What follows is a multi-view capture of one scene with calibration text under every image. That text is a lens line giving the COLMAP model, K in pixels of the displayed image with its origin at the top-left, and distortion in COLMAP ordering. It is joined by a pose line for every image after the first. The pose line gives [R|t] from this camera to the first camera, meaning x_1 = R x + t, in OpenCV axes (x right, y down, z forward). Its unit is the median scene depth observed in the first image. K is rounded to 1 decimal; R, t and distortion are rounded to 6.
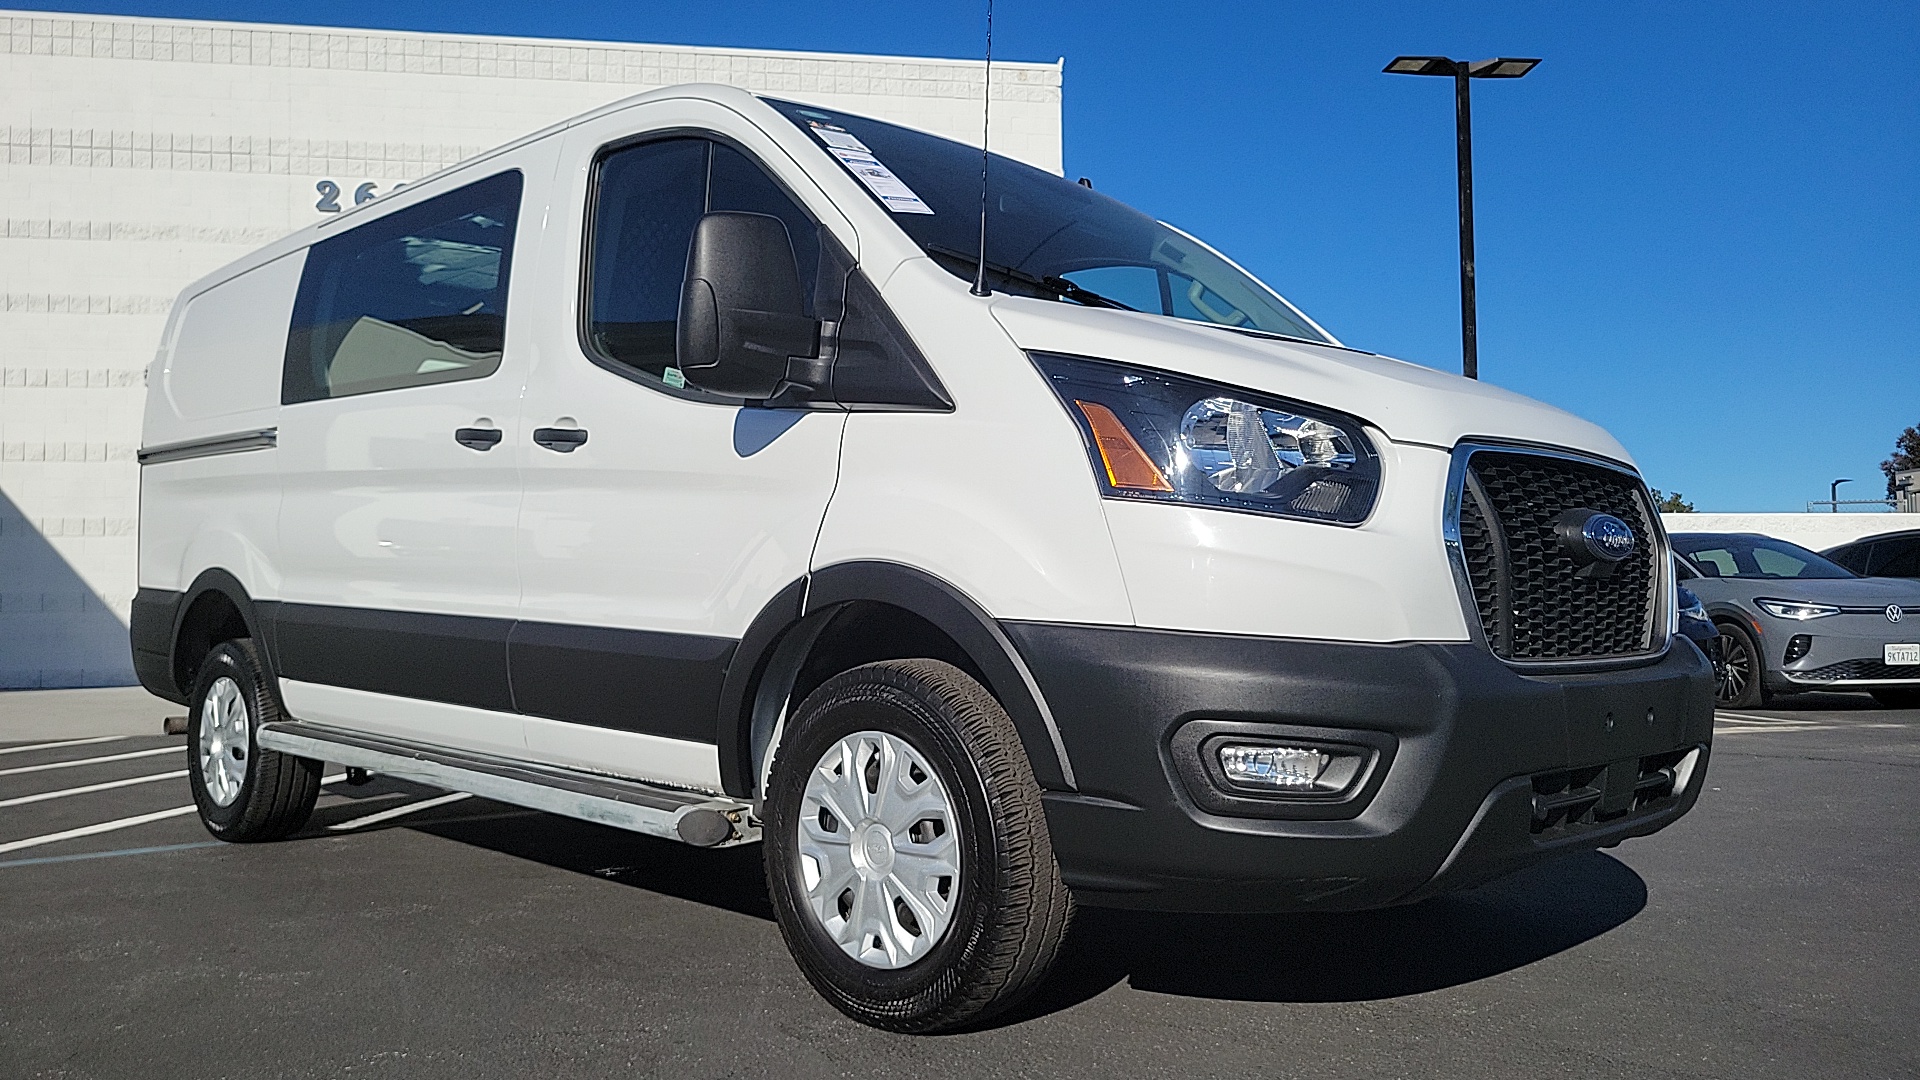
lens RADIAL K [[1442.8, 0, 959.2], [0, 1442.8, 549.1], [0, 0, 1]] dist [0.038679, -0.024220]
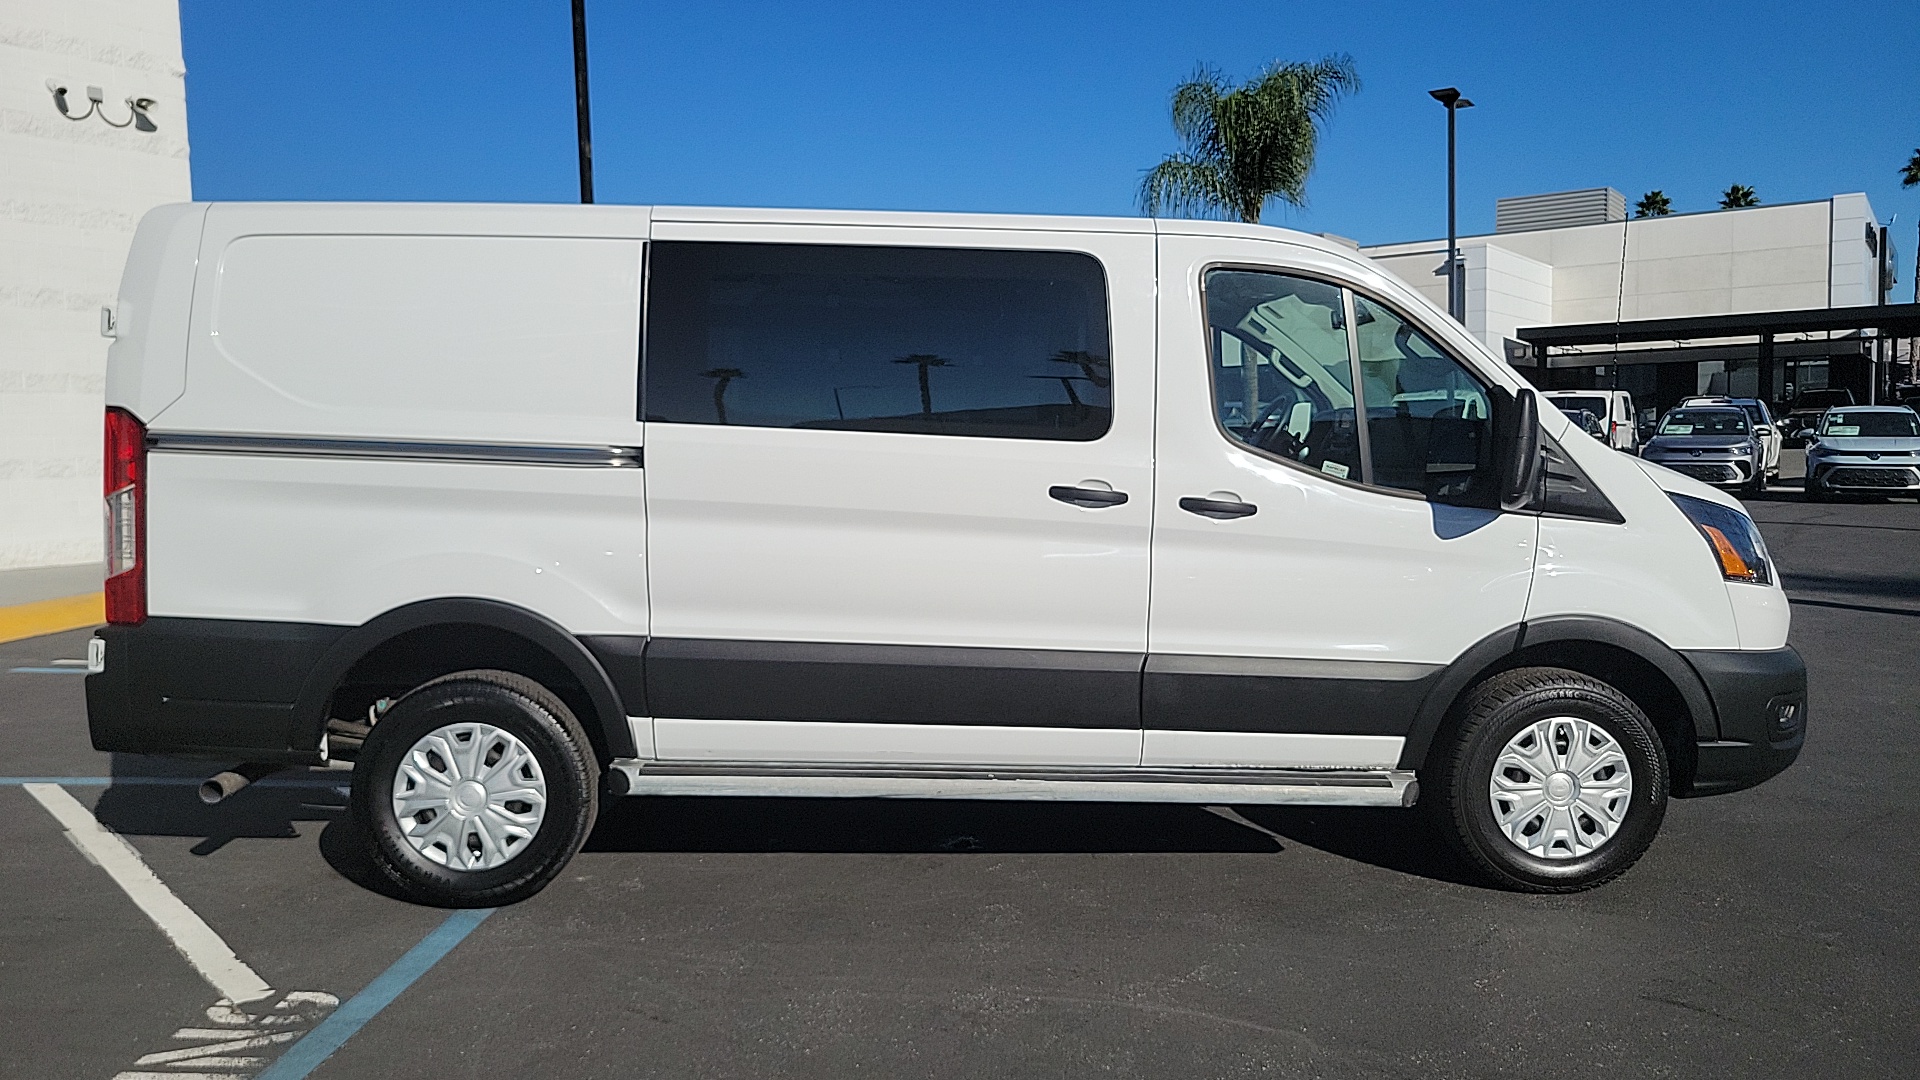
lens RADIAL K [[1442.8, 0, 961.0], [0, 1442.8, 532.5], [0, 0, 1]] dist [0.038679, -0.024220]
pose [[0.688909, -0.048465, 0.723225, -1.478290], [-0.034852, 0.994393, 0.099835, -0.191997], [-0.724009, -0.093983, 0.683358, 0.346248]]
